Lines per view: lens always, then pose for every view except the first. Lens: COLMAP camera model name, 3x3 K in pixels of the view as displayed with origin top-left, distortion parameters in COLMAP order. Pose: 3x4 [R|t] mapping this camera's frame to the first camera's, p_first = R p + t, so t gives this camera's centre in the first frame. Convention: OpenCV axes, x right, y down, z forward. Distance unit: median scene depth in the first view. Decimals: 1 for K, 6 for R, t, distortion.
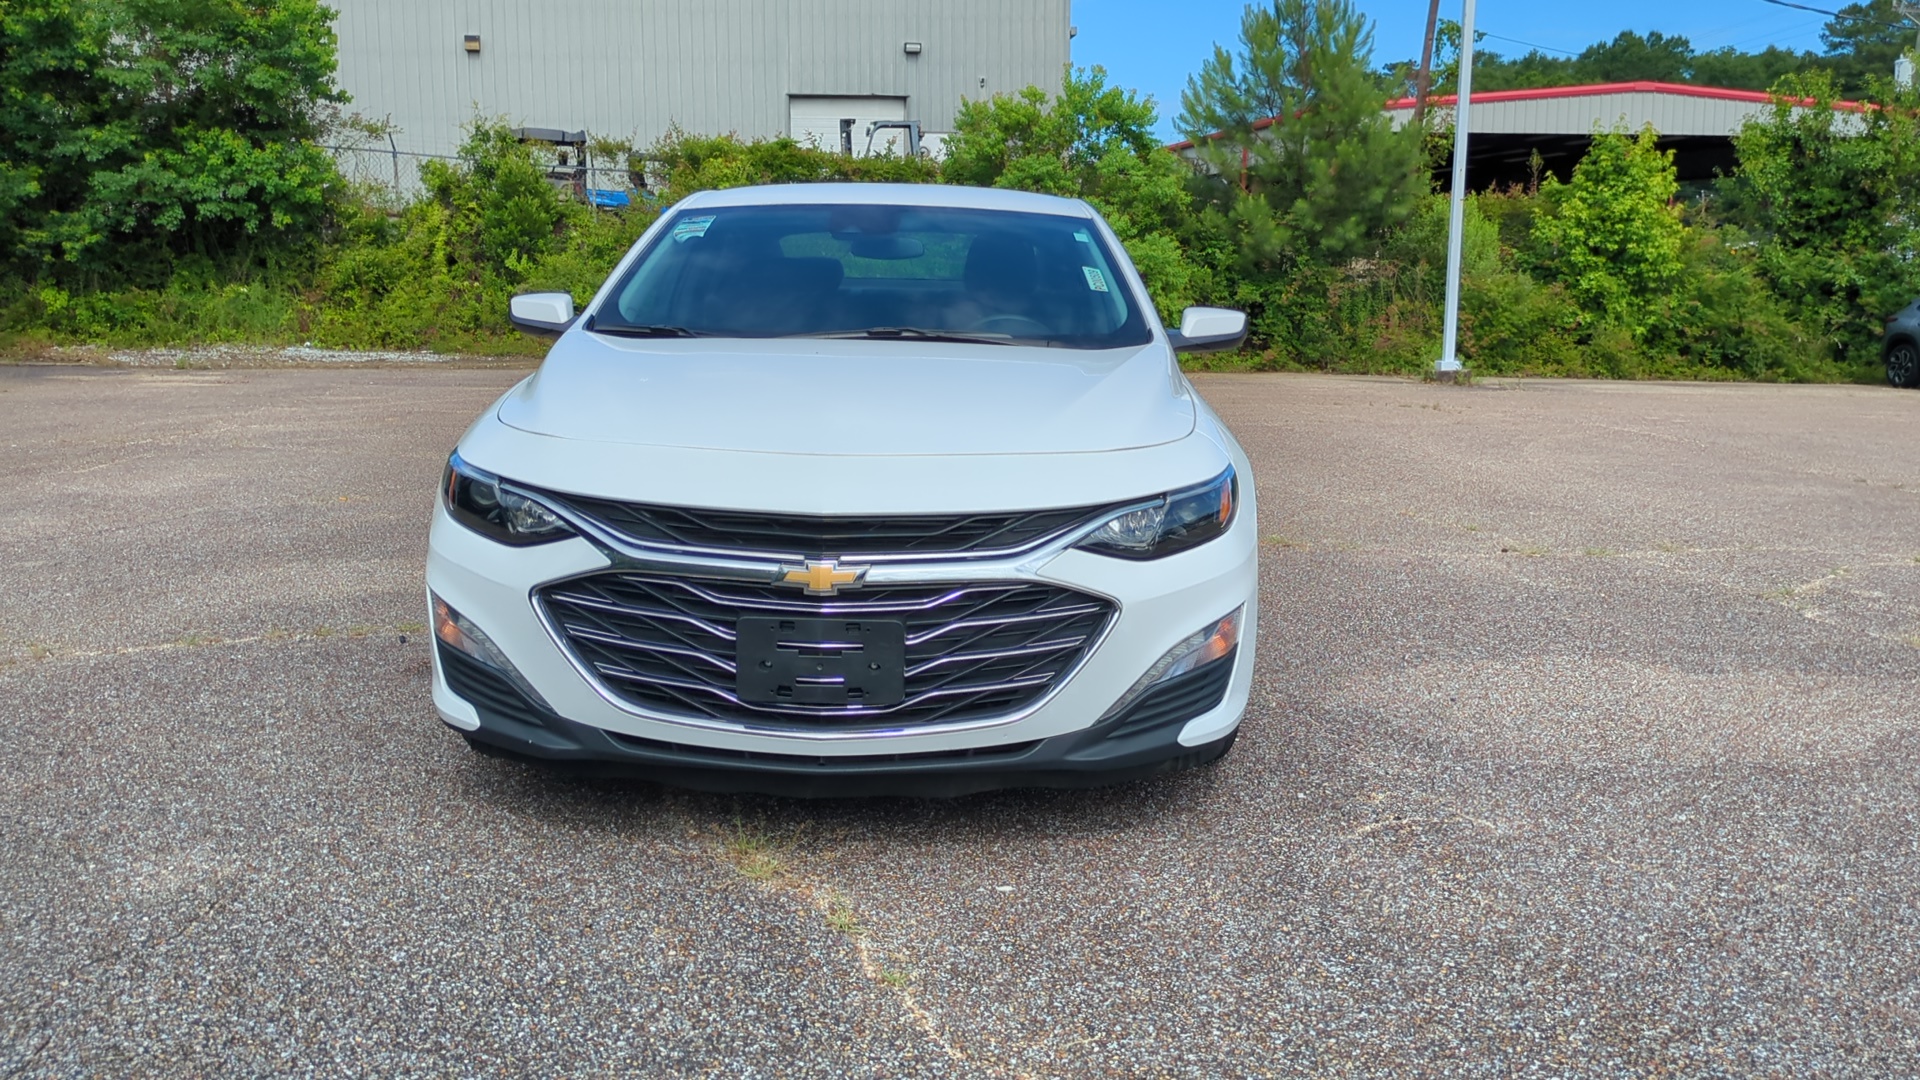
lens RADIAL K [[1652.9, 0, 957.2], [0, 1652.9, 542.8], [0, 0, 1]] dist [0.045954, -0.051161]
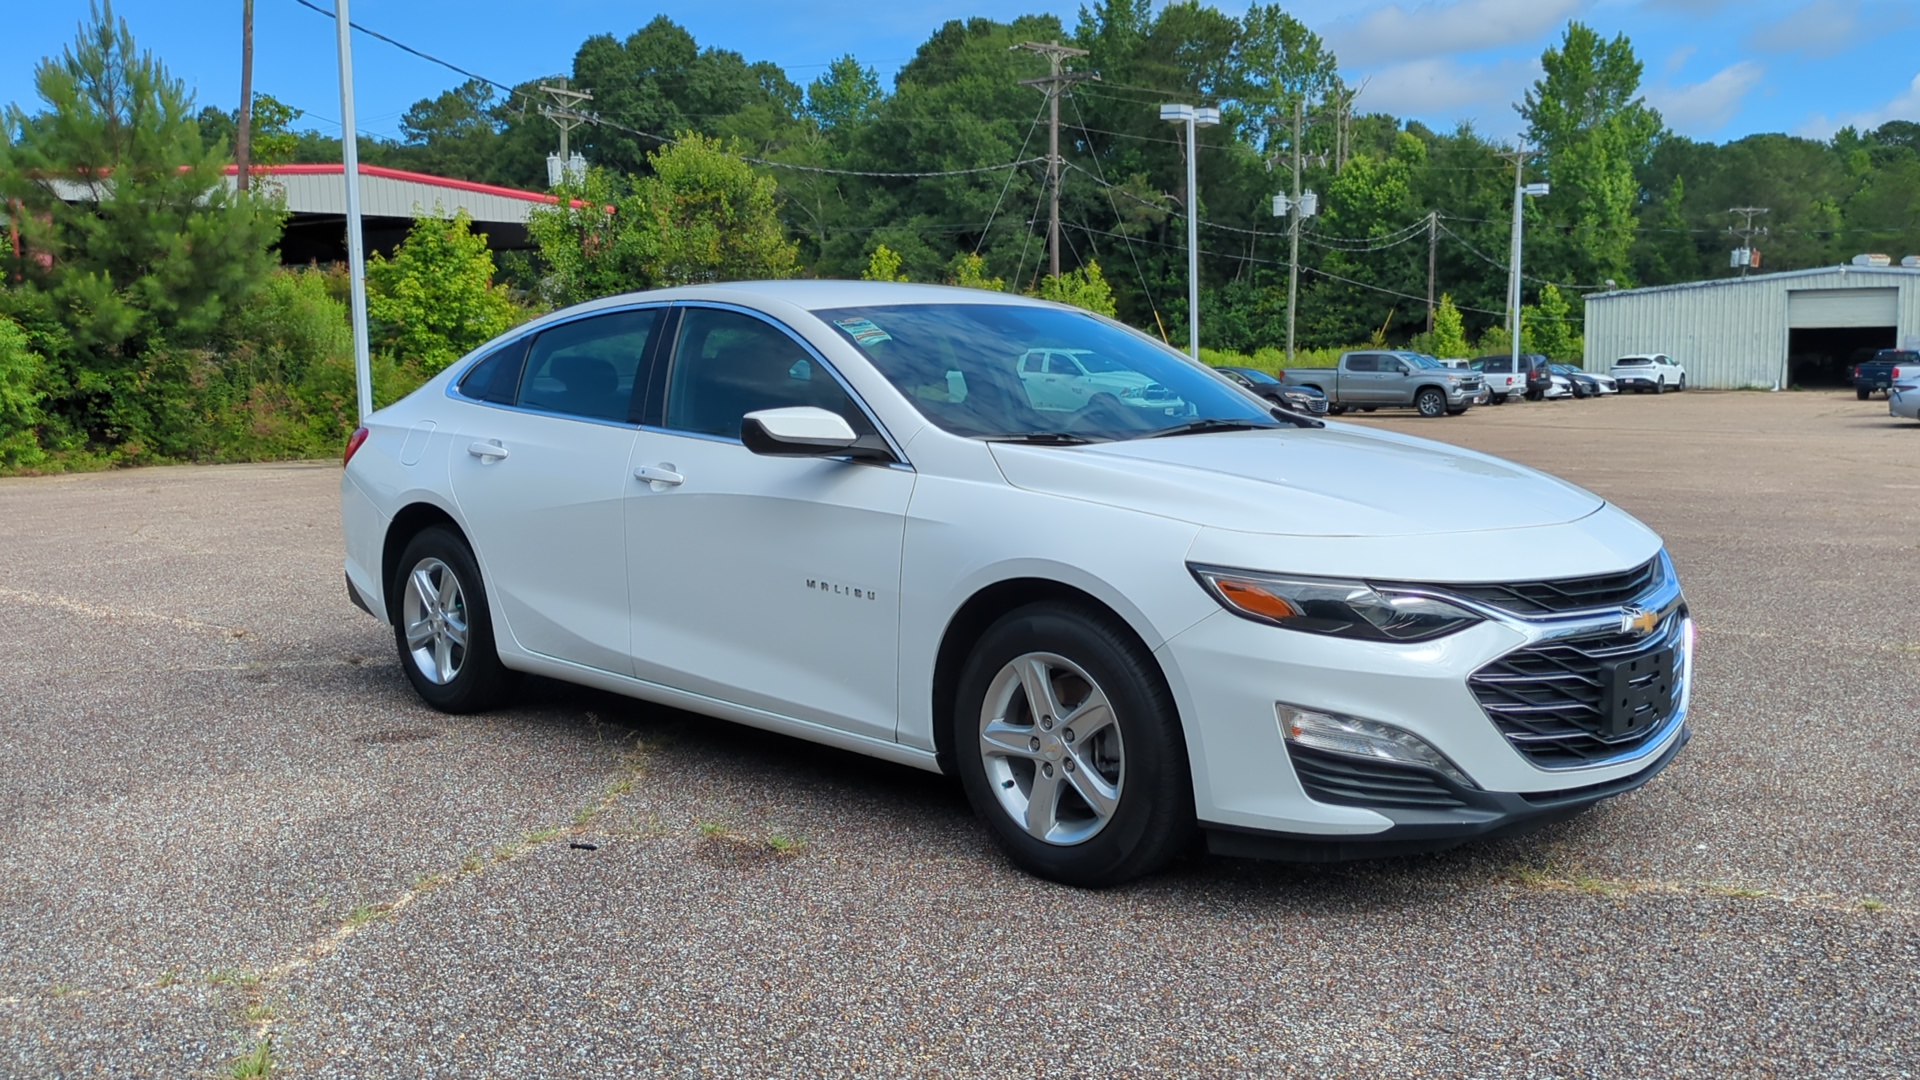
lens RADIAL K [[1652.9, 0, 971.0], [0, 1652.9, 537.8], [0, 0, 1]] dist [0.045954, -0.051161]
pose [[0.686442, -0.108912, 0.718982, -0.147935], [0.141859, 0.989781, 0.014495, -0.014486], [-0.713213, 0.092044, 0.694877, 0.057721]]
